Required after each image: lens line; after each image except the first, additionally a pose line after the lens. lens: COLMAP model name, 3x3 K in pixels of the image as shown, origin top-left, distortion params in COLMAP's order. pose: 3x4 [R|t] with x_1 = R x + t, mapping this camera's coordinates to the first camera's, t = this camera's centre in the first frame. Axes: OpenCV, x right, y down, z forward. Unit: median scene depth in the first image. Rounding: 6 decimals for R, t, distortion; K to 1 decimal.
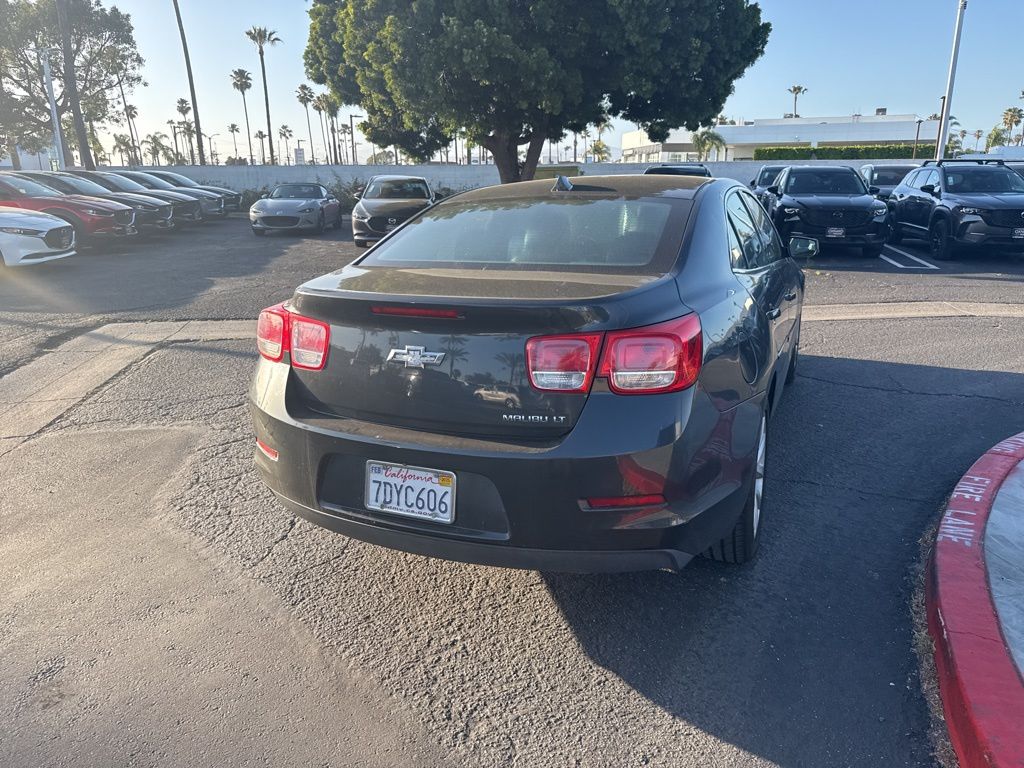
lens RADIAL K [[725.0, 0, 505.8], [0, 725.0, 381.6], [0, 0, 1]] dist [0.019878, -0.027952]
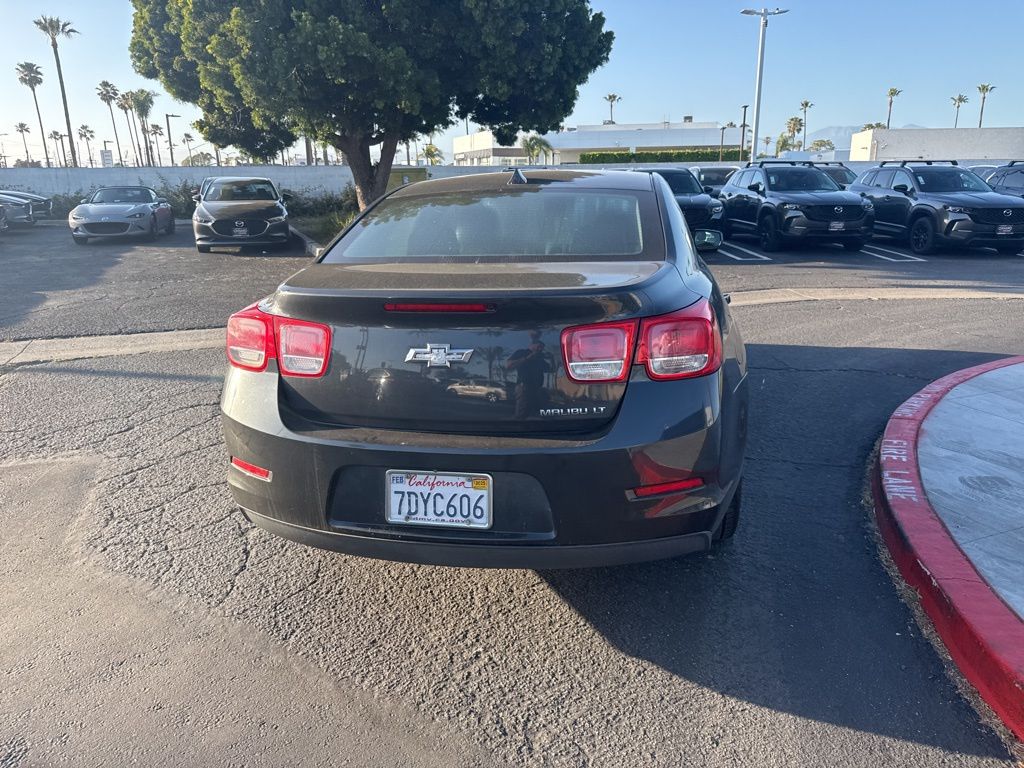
lens RADIAL K [[725.0, 0, 506.3], [0, 725.0, 376.1], [0, 0, 1]] dist [0.019878, -0.027952]
pose [[0.975038, -0.060996, 0.213496, -0.047805], [0.063412, 0.997977, -0.004479, 0.000475], [-0.212791, 0.017906, 0.976934, 0.012602]]
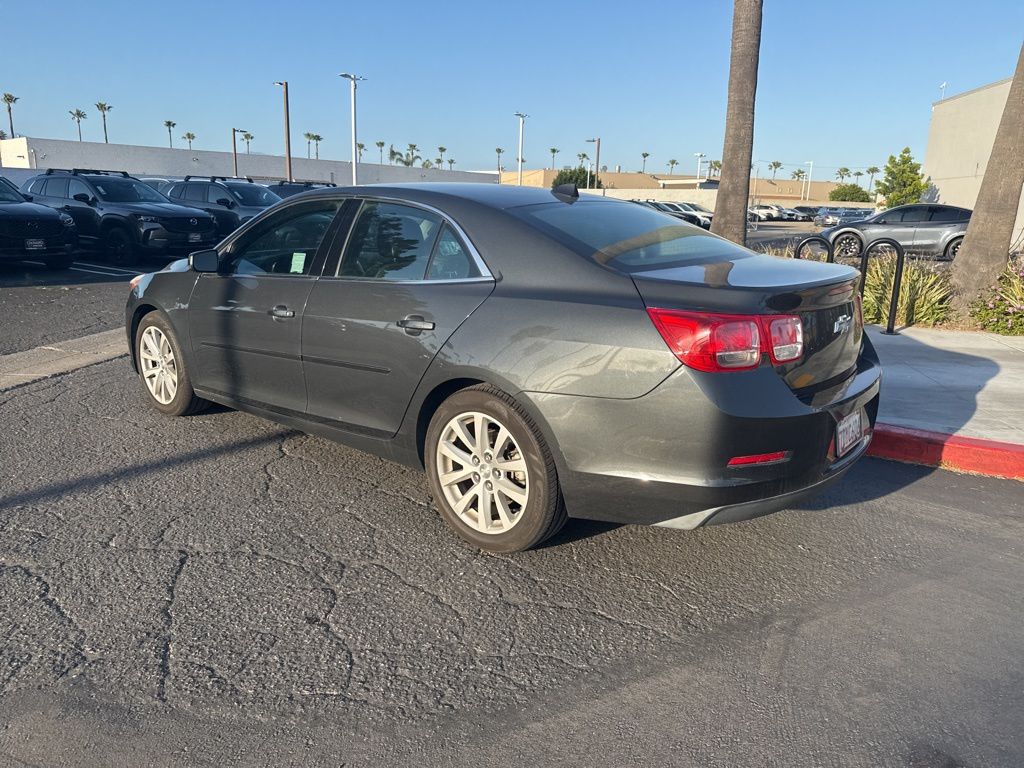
lens RADIAL K [[725.0, 0, 505.0], [0, 725.0, 376.8], [0, 0, 1]] dist [0.019878, -0.027952]
pose [[0.288287, -0.211164, 0.933970, -0.301256], [0.229356, 0.962216, 0.146755, -0.053659], [-0.929670, 0.171904, 0.325826, 0.227180]]
